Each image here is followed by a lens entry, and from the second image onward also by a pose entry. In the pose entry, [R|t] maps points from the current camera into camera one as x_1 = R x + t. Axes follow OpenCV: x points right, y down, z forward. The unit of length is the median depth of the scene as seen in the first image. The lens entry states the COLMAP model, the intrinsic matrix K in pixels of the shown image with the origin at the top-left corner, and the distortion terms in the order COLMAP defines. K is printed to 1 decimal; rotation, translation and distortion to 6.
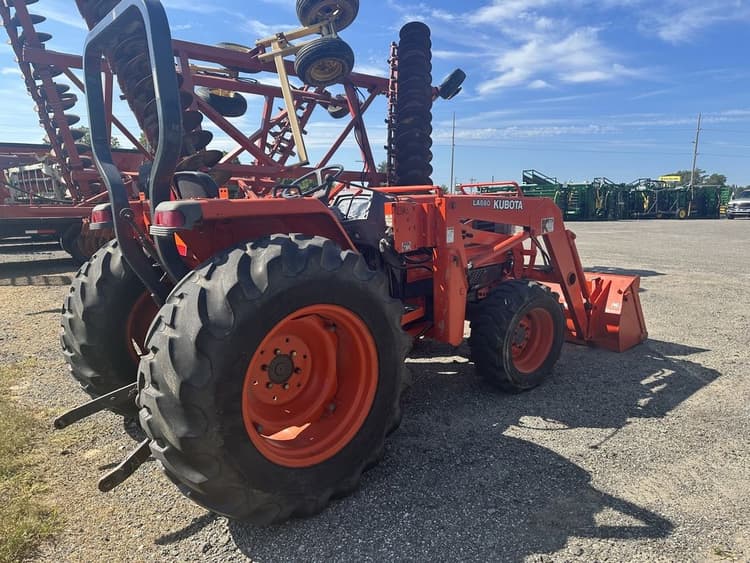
lens RADIAL K [[529.8, 0, 375.0], [0, 529.8, 281.5], [0, 0, 1]] dist [0.041765, -0.041293]
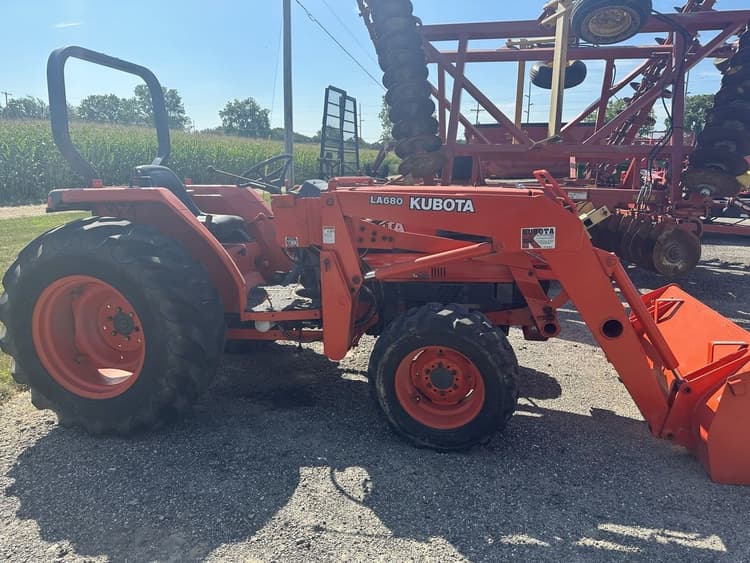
lens RADIAL K [[529.8, 0, 375.0], [0, 529.8, 281.5], [0, 0, 1]] dist [0.041765, -0.041293]
pose [[0.605732, 0.173570, -0.776506, 0.807727], [-0.133213, 0.984264, 0.116094, -0.113238], [0.784438, 0.033118, 0.619322, 0.469179]]
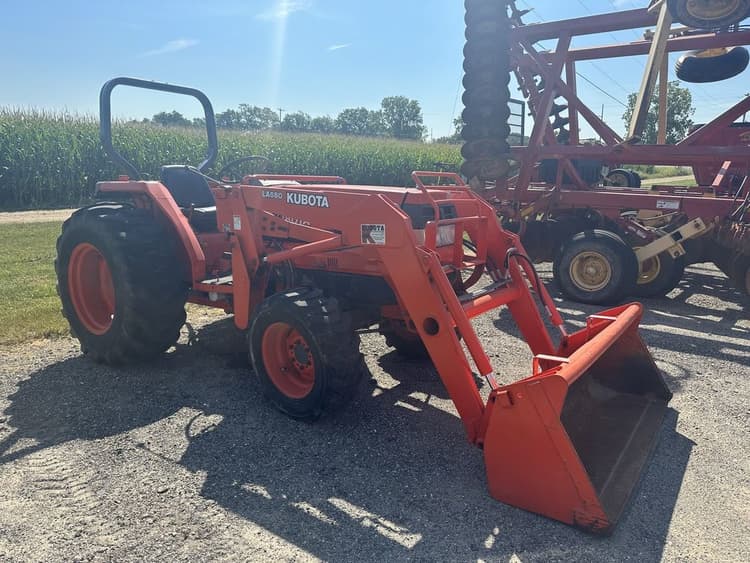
lens RADIAL K [[529.8, 0, 375.0], [0, 529.8, 281.5], [0, 0, 1]] dist [0.041765, -0.041293]
pose [[0.219537, 0.205166, -0.953787, 1.125014], [-0.169577, 0.970781, 0.169789, -0.182499], [0.960753, 0.124466, 0.247914, 0.921785]]
